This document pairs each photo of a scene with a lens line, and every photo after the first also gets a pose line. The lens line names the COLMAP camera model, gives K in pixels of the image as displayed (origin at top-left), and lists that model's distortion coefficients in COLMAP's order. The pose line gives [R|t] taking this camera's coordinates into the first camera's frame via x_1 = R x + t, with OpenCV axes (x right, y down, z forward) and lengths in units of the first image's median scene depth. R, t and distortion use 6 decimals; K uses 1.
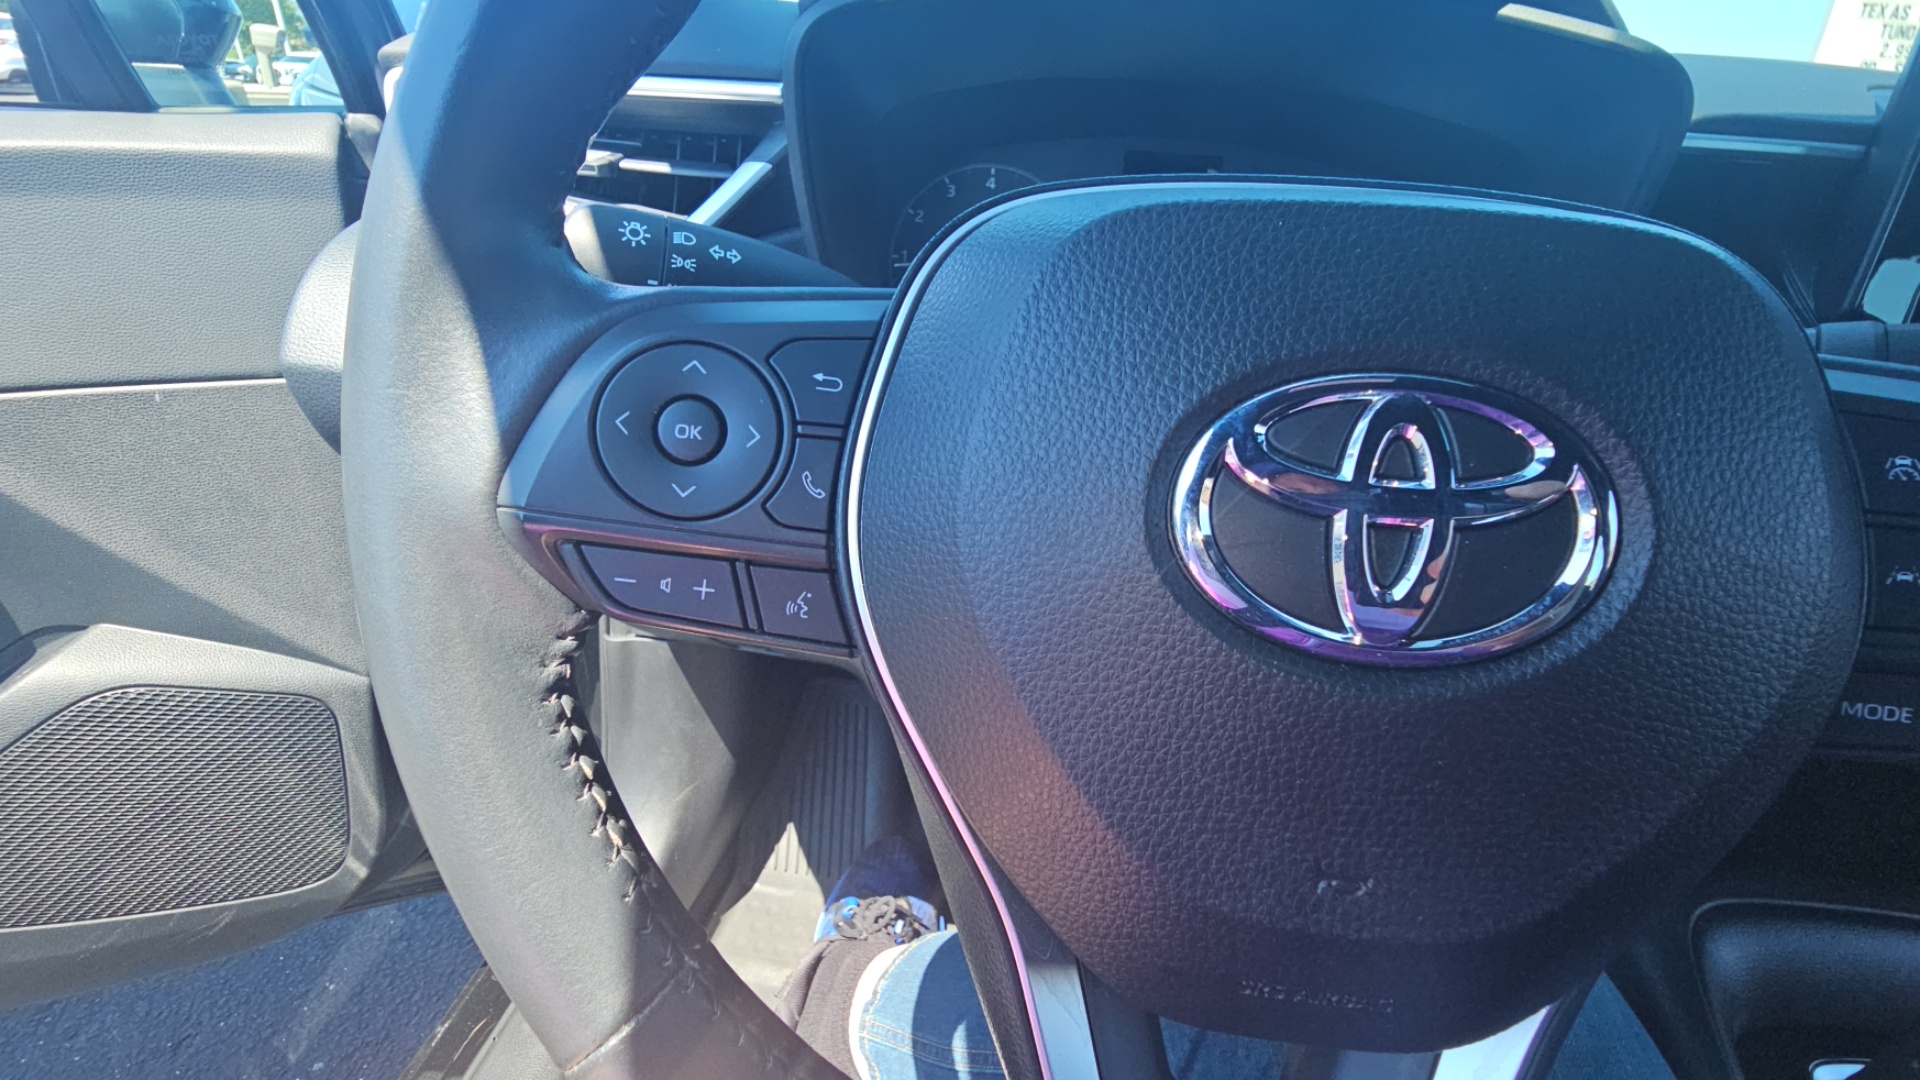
lens RADIAL K [[869.7, 0, 981.2], [0, 869.7, 541.4], [0, 0, 1]] dist [0.022858, -0.011856]
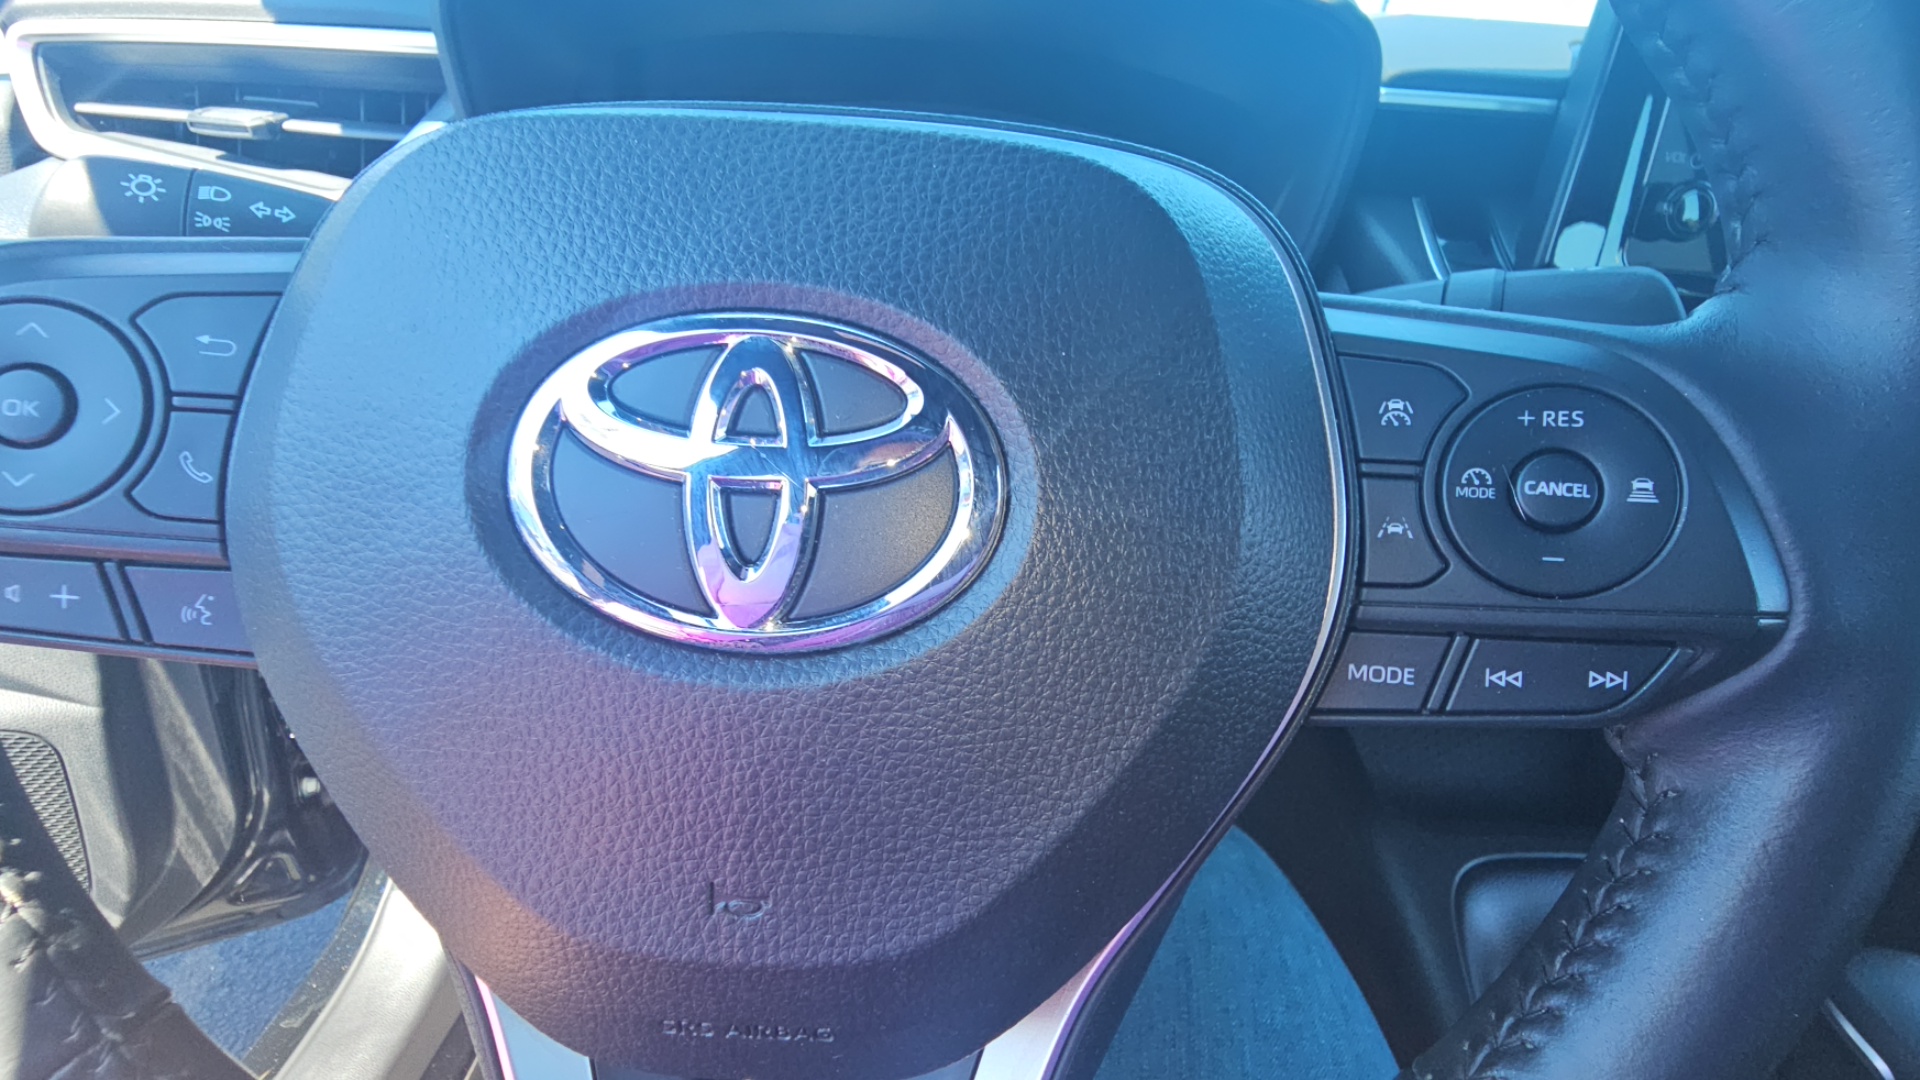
lens RADIAL K [[885.3, 0, 980.3], [0, 885.3, 537.9], [0, 0, 1]] dist [0.000311, -0.000453]
pose [[0.996516, -0.037066, 0.074714, 0.497486], [0.036554, 0.999298, 0.008211, 0.024328], [-0.074966, -0.005451, 0.997171, 0.089207]]
